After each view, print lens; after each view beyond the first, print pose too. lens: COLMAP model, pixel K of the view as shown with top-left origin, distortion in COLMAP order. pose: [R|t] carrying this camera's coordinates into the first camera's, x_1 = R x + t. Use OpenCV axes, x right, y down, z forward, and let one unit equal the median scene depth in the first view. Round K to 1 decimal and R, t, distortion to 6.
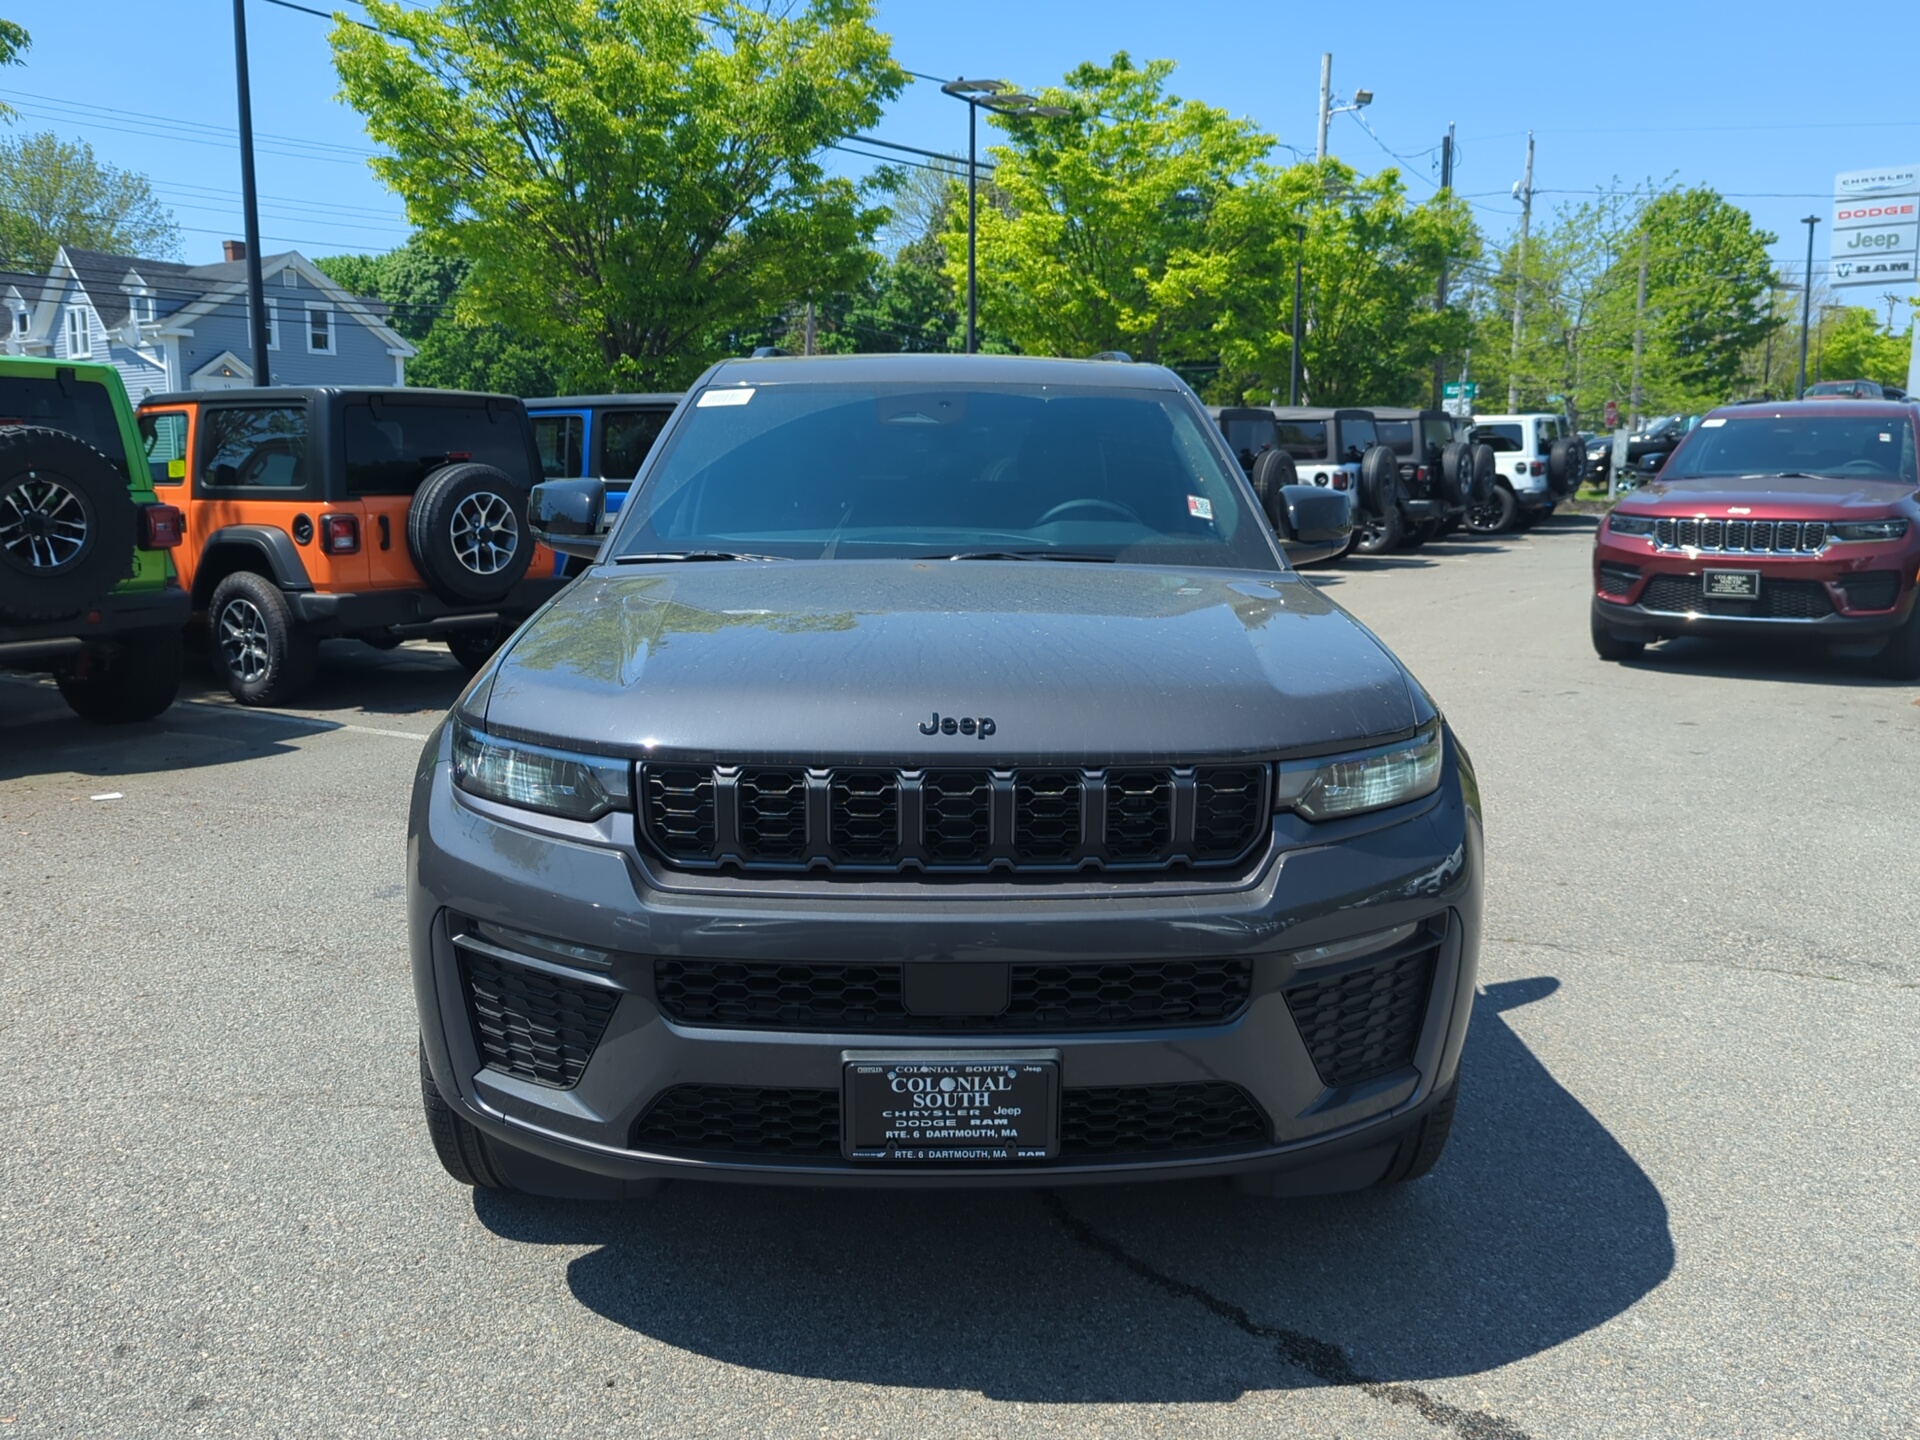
lens RADIAL K [[1561.8, 0, 966.2], [0, 1561.8, 724.8], [0, 0, 1]] dist [0.066287, -0.057086]
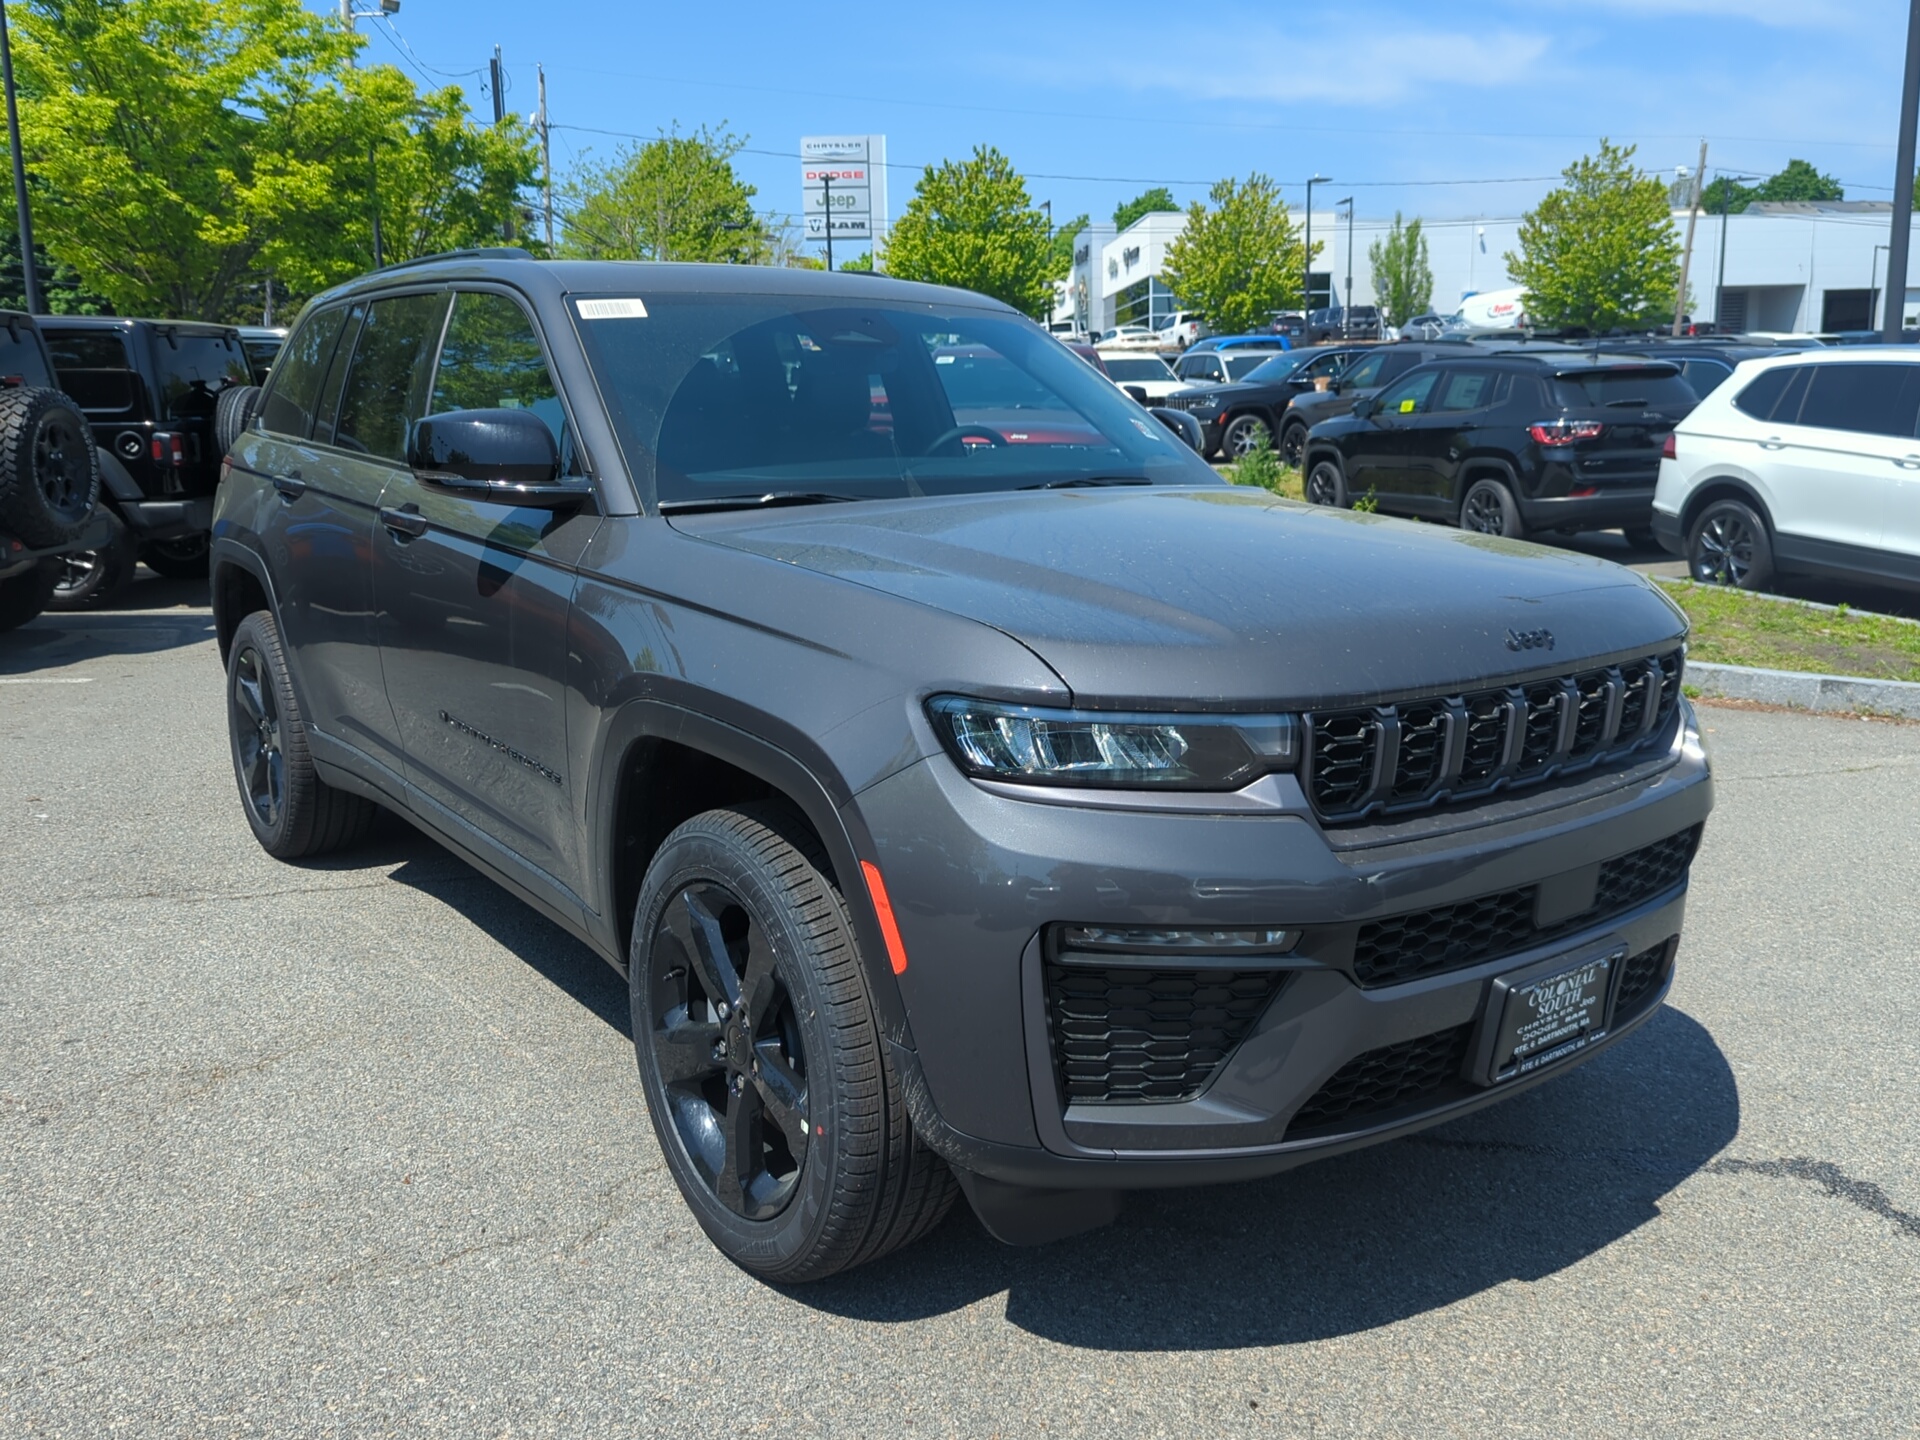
lens RADIAL K [[1561.8, 0, 968.3], [0, 1561.8, 727.4], [0, 0, 1]] dist [0.066287, -0.057086]
pose [[0.809768, -0.129316, 0.572322, -0.096283], [0.105567, 0.991603, 0.074687, -0.006189], [-0.577175, -0.000061, 0.816620, 0.041269]]
